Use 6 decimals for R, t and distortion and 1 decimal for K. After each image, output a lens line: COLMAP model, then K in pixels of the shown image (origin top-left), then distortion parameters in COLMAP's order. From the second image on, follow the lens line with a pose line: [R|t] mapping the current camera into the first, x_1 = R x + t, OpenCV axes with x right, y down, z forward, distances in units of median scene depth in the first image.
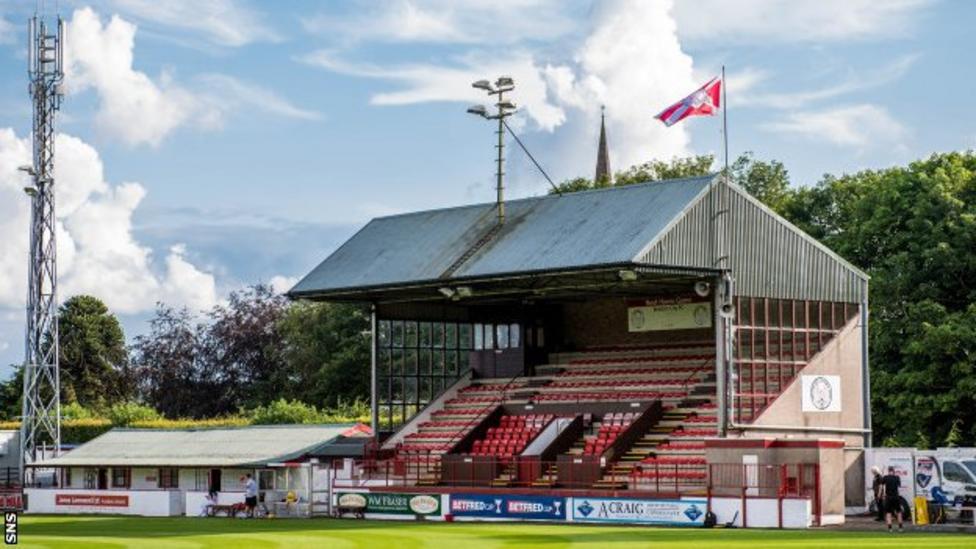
lens RADIAL K [[2204.4, 0, 519.0], [0, 2204.4, 271.5], [0, 0, 1]] dist [0.148801, -0.153503]
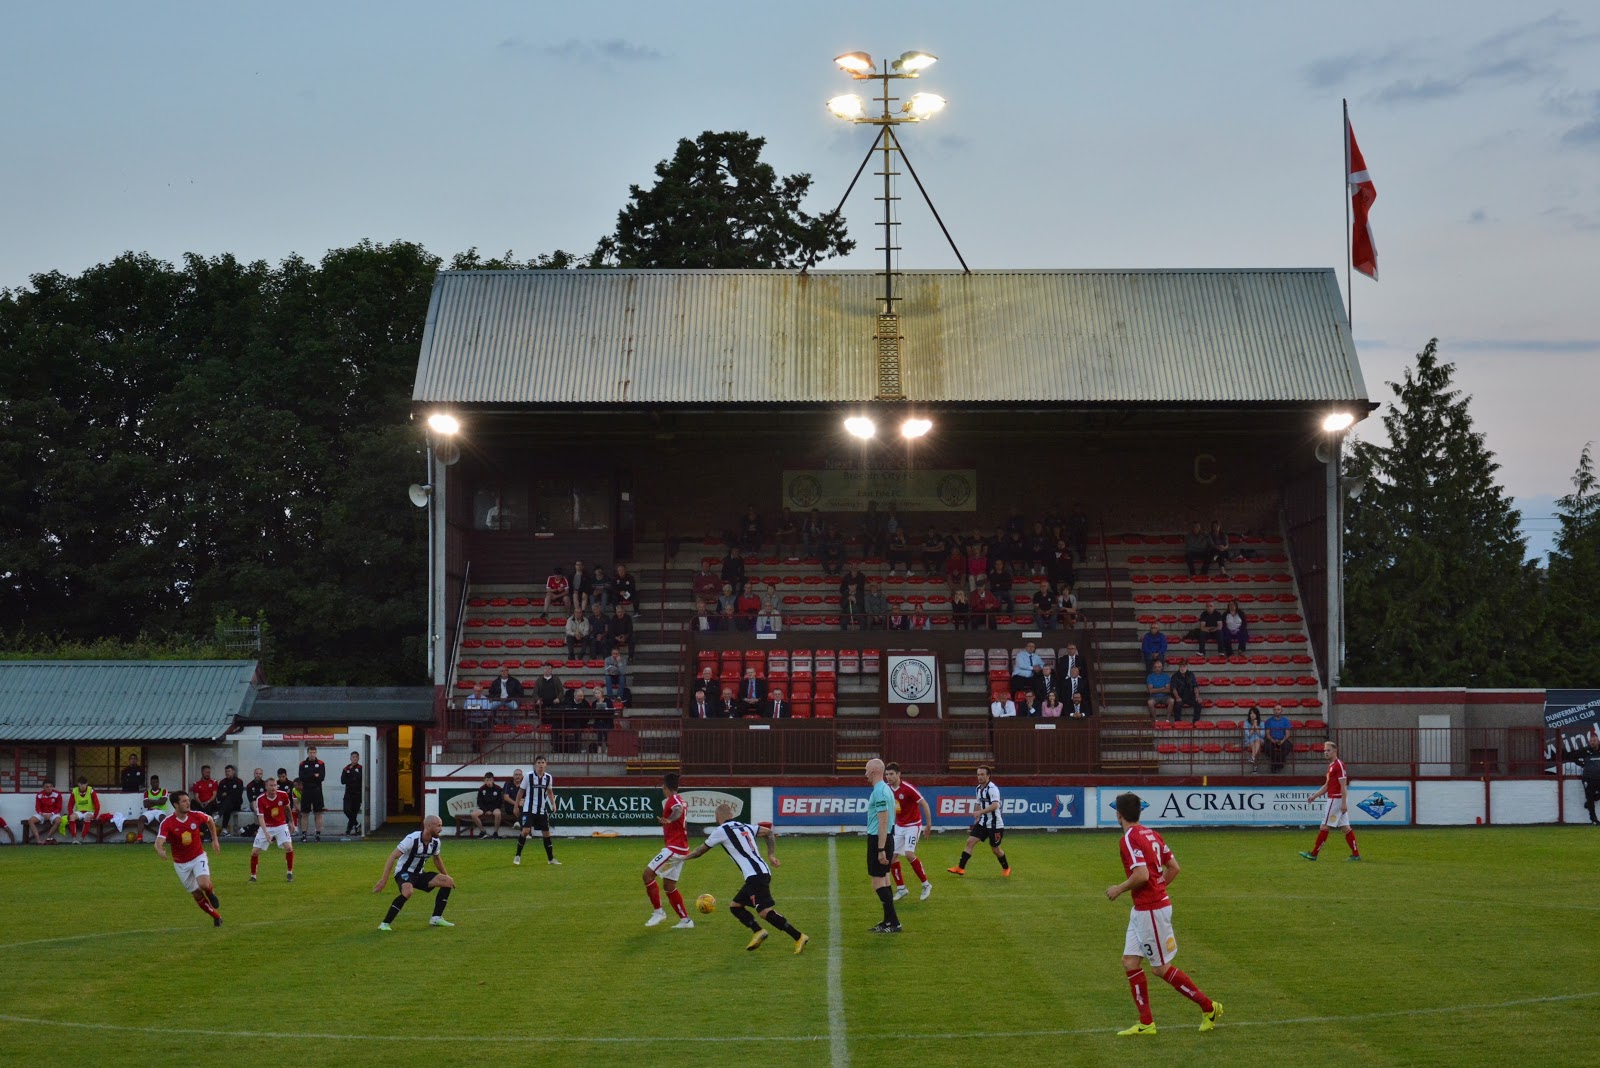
lens RADIAL K [[3070.0, 0, 800.0], [0, 3070.0, 534.0], [0, 0, 1]] dist [-0.014368, -0.107450]
pose [[0.656768, 0.043532, 0.752835, -0.627311], [-0.058564, 0.998262, -0.006632, 0.042075], [-0.751815, -0.039733, 0.658176, 0.492219]]
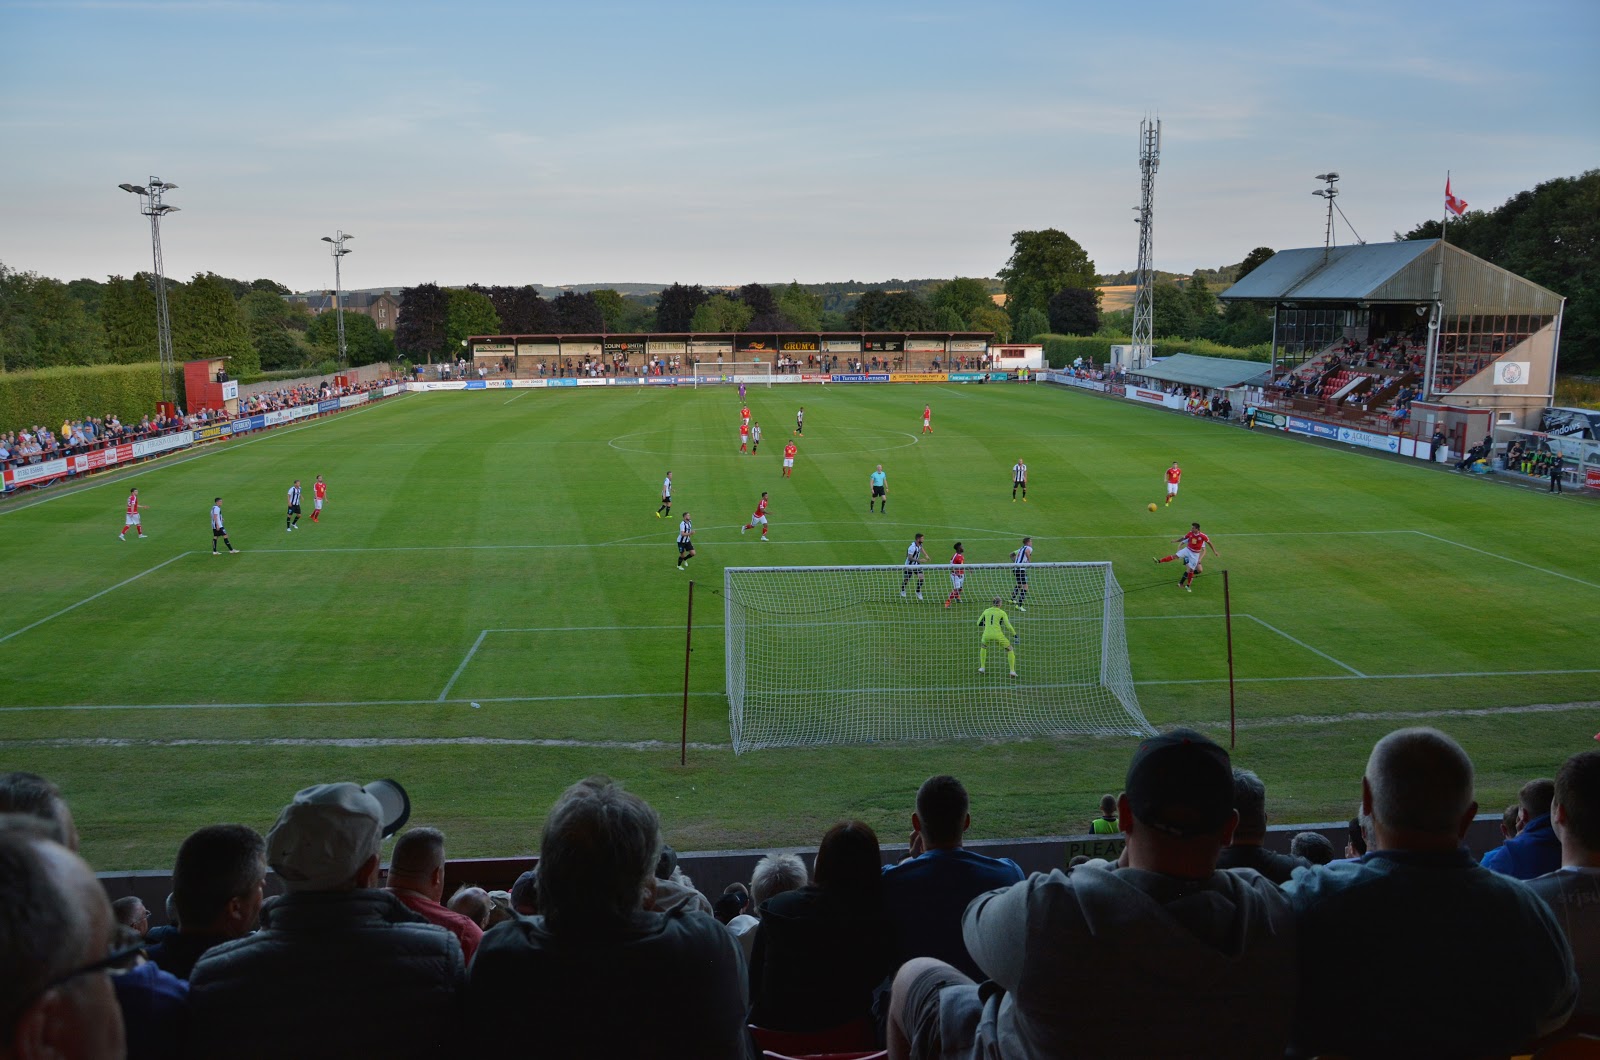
lens RADIAL K [[1288.8, 0, 800.0], [0, 1288.8, 530.0], [0, 0, 1]] dist [-0.014250, -0.005238]
pose [[0.808968, 0.115750, -0.576344, 0.259827], [0.035451, 0.969032, 0.244375, -0.078212], [0.586783, -0.218124, 0.779813, -0.055848]]
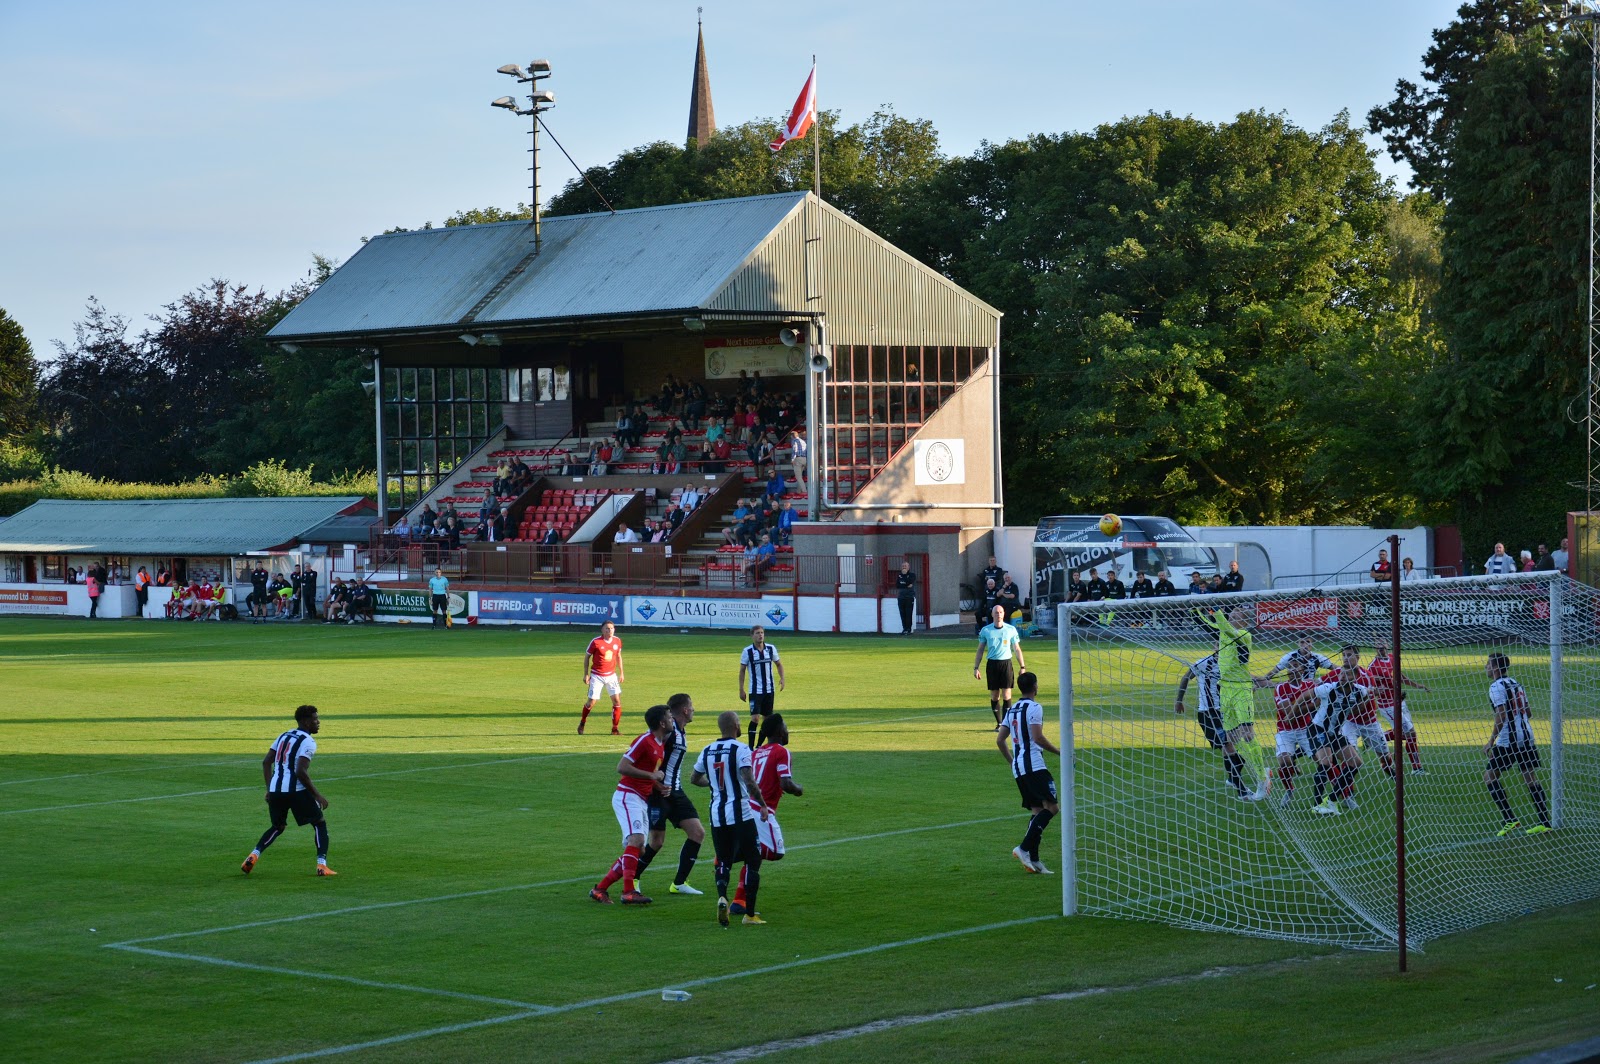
lens RADIAL K [[3201.6, 0, 801.6], [0, 3201.6, 571.9], [0, 0, 1]] dist [0.005162, 0.151558]
pose [[0.998004, -0.014609, 0.061438, 0.014145], [0.007736, 0.993830, 0.110646, -0.033158], [-0.062675, -0.109950, 0.991959, -0.151238]]
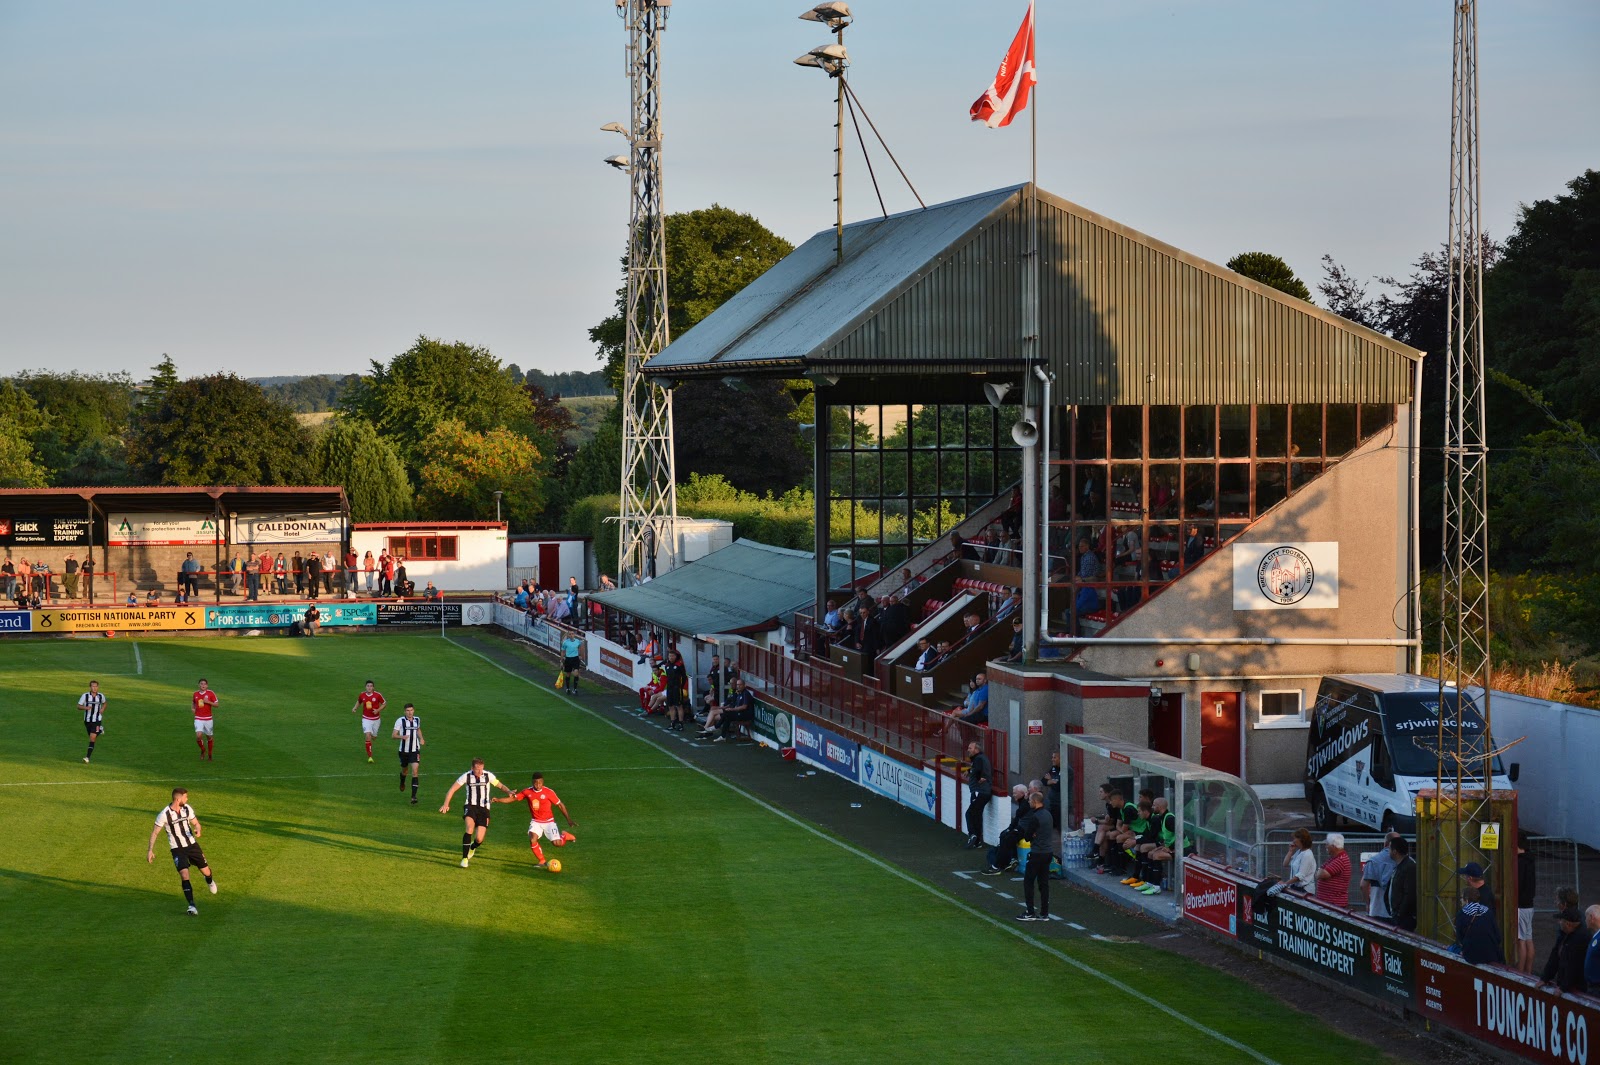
lens RADIAL K [[3562.6, 0, 800.0], [0, 3562.6, 532.5], [0, 0, 1]] dist [0.040325, 0.064822]
pose [[0.870319, 0.024106, -0.491898, 0.446971], [0.032117, 0.993897, 0.105533, -0.049718], [0.491440, -0.107645, 0.864233, 0.182110]]
